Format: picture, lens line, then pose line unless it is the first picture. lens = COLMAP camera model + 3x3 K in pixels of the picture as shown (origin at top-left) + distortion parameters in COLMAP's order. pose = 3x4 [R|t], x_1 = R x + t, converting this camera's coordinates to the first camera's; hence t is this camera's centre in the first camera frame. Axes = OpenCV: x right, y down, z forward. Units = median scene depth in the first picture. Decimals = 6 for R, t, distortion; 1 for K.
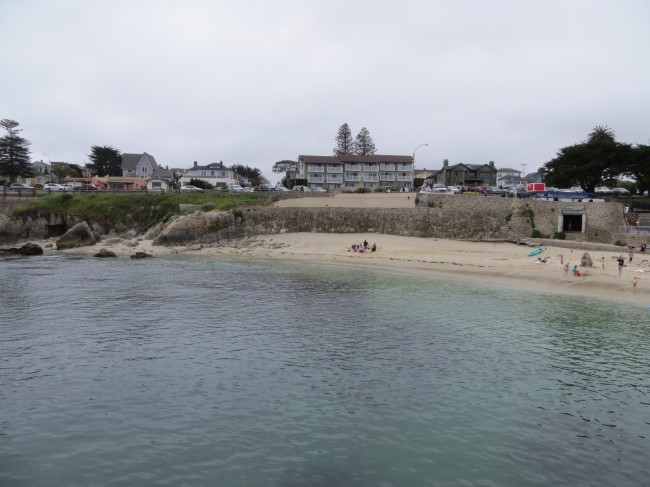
lens RADIAL K [[489.4, 0, 325.0], [0, 489.4, 243.5], [0, 0, 1]] dist [-0.006485, -0.001405]
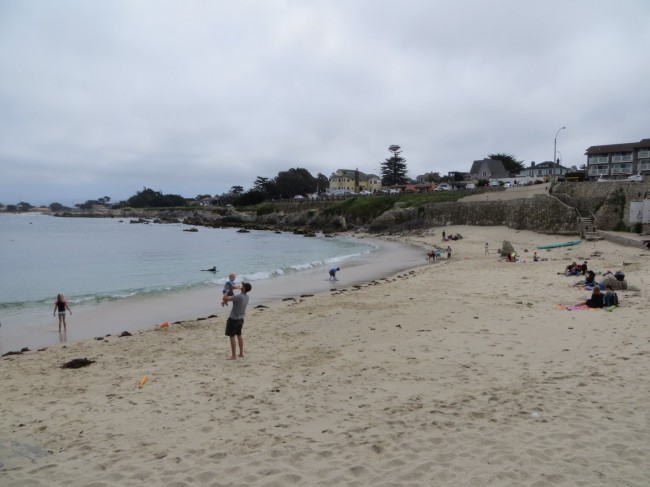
lens RADIAL K [[489.4, 0, 325.0], [0, 489.4, 243.5], [0, 0, 1]] dist [-0.006485, -0.001405]
pose [[0.563799, 0.040481, -0.824920, 0.679441], [-0.048936, 0.998681, 0.015562, 0.016199], [0.824461, 0.031594, 0.565036, 0.136055]]
